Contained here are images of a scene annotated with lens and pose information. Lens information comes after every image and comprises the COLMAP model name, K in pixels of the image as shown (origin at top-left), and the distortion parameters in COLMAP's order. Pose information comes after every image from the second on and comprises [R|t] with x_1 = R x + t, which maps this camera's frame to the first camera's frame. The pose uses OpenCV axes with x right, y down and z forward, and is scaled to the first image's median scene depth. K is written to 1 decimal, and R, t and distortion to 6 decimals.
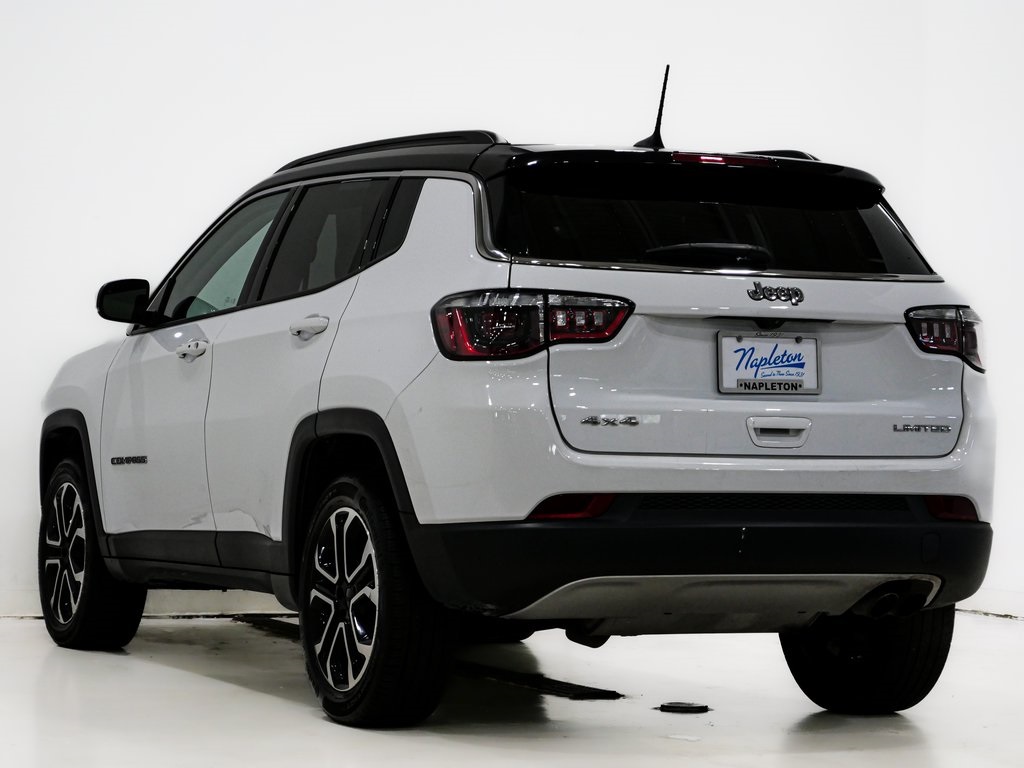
lens RADIAL K [[2919.1, 0, 515.7], [0, 2919.1, 378.3], [0, 0, 1]] dist [0.173097, 0.000000]
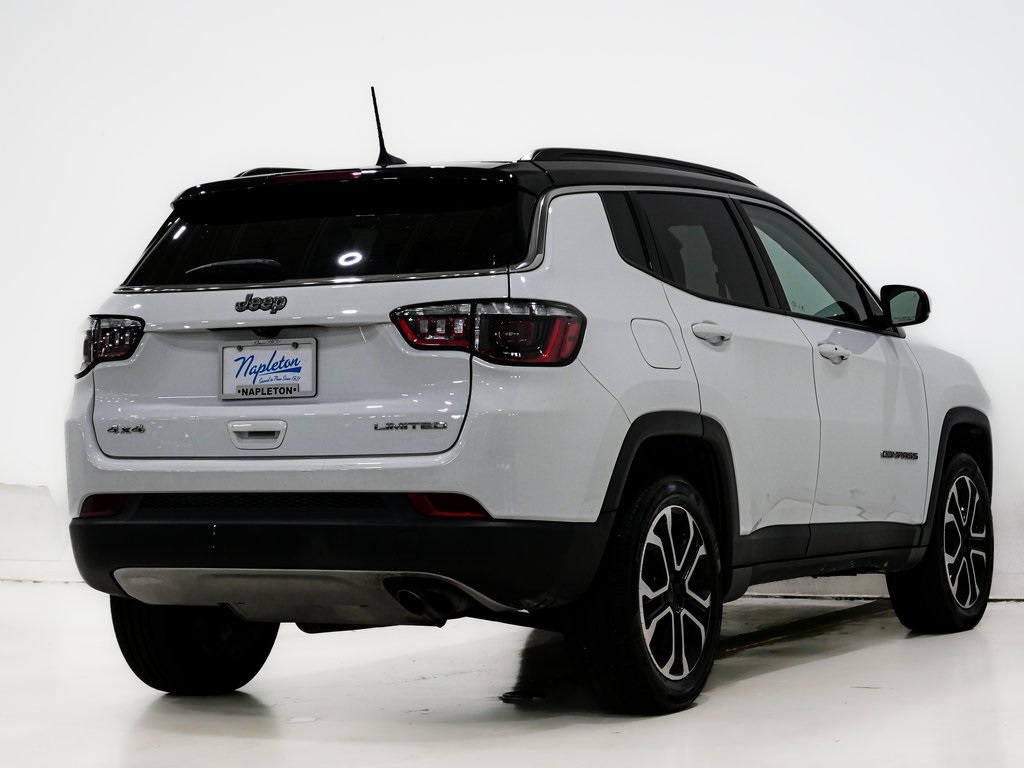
lens RADIAL K [[2523.5, 0, 516.2], [0, 2523.5, 386.6], [0, 0, 1]] dist [-0.002869, 0.000000]
pose [[0.602635, -0.036800, -0.797168, 0.867398], [0.040509, 0.999059, -0.015497, 0.018841], [0.796988, -0.022953, 0.603559, 0.519081]]
